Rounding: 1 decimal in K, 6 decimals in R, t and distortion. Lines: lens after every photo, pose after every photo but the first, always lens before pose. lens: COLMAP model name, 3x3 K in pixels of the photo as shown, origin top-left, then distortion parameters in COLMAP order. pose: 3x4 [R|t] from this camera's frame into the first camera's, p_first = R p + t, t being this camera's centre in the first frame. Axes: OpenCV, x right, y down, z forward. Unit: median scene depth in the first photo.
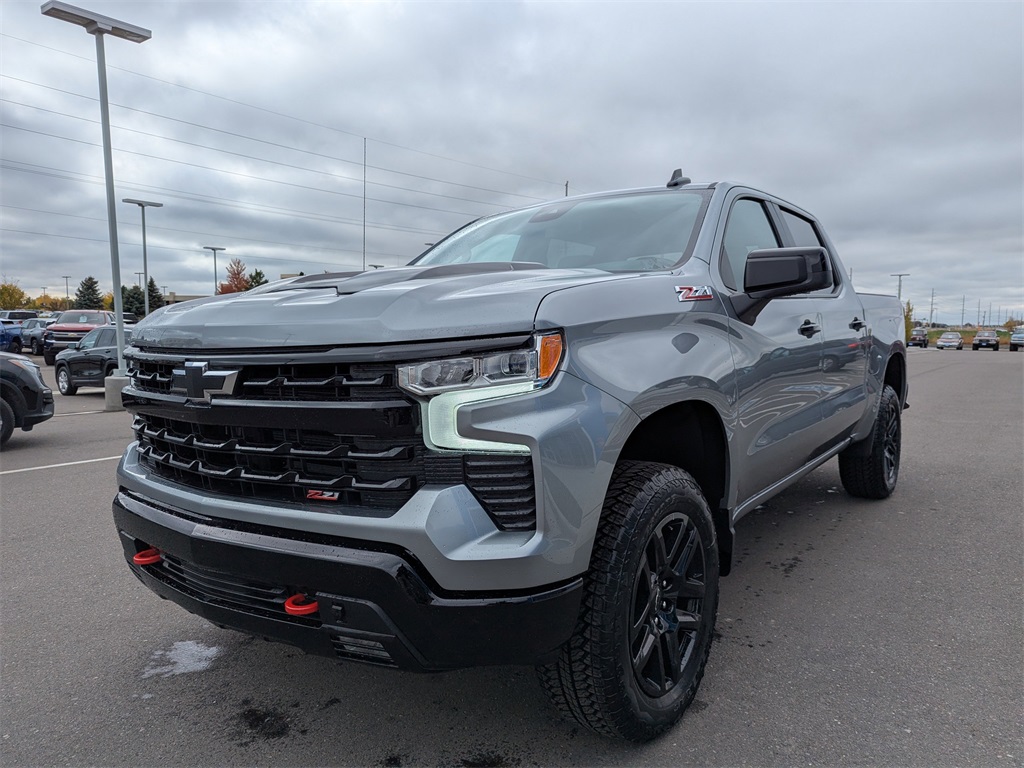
lens RADIAL K [[715.2, 0, 520.6], [0, 715.2, 389.5], [0, 0, 1]] dist [0.066887, -0.068084]
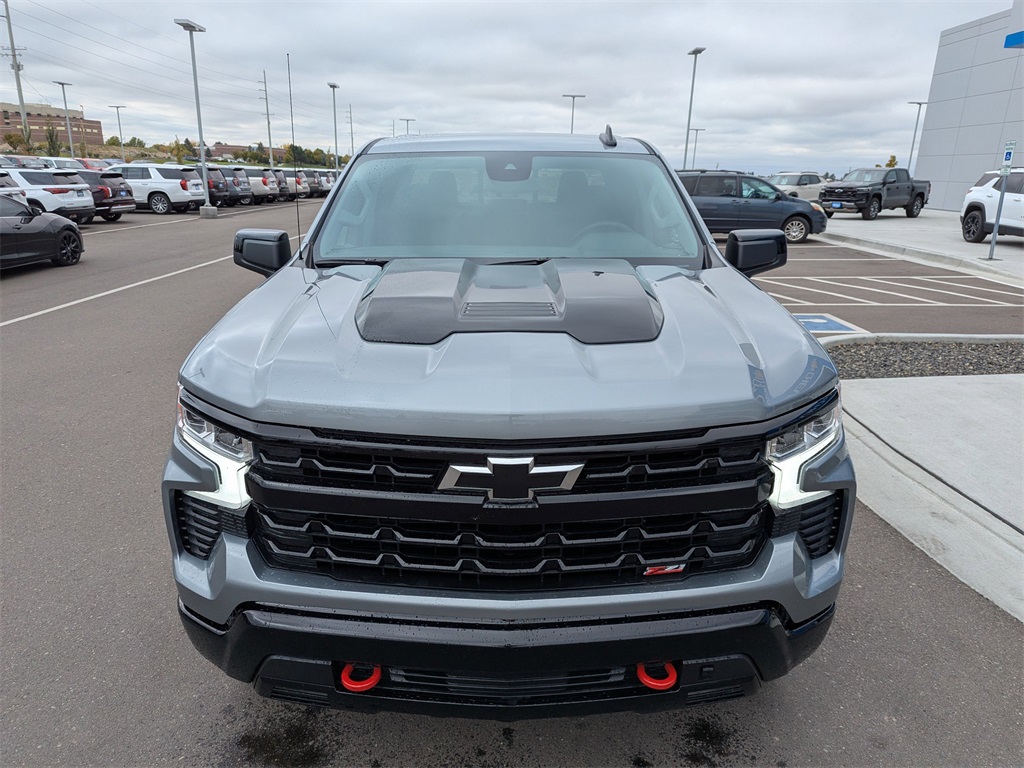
lens RADIAL K [[719.9, 0, 516.1], [0, 719.9, 382.5], [0, 0, 1]] dist [0.035316, -0.018790]
pose [[0.805960, -0.151285, 0.572313, -0.785736], [0.027513, 0.975321, 0.219070, -0.264065], [-0.591331, -0.160815, 0.790232, 0.307083]]
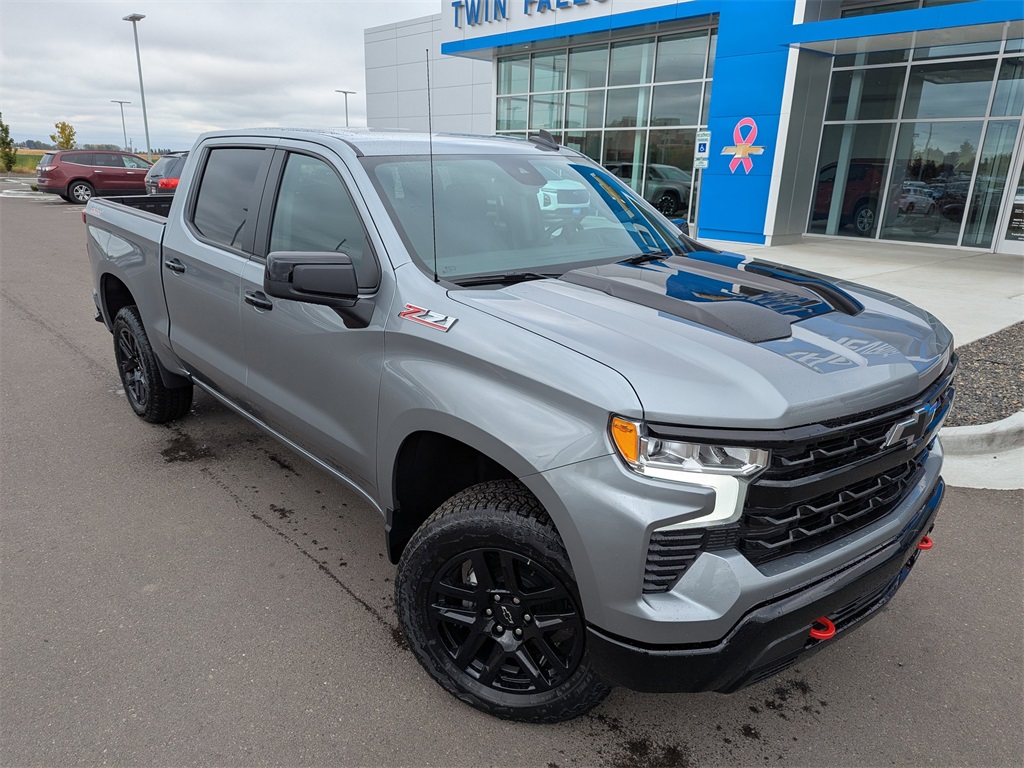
lens RADIAL K [[716.4, 0, 512.0], [0, 716.4, 384.0], [0, 0, 1]] dist [0.056848, -0.048787]
pose [[0.221873, -0.279148, 0.934264, -1.398059], [0.052191, 0.960171, 0.274494, -0.357459], [-0.973678, -0.012143, 0.227605, 1.176338]]
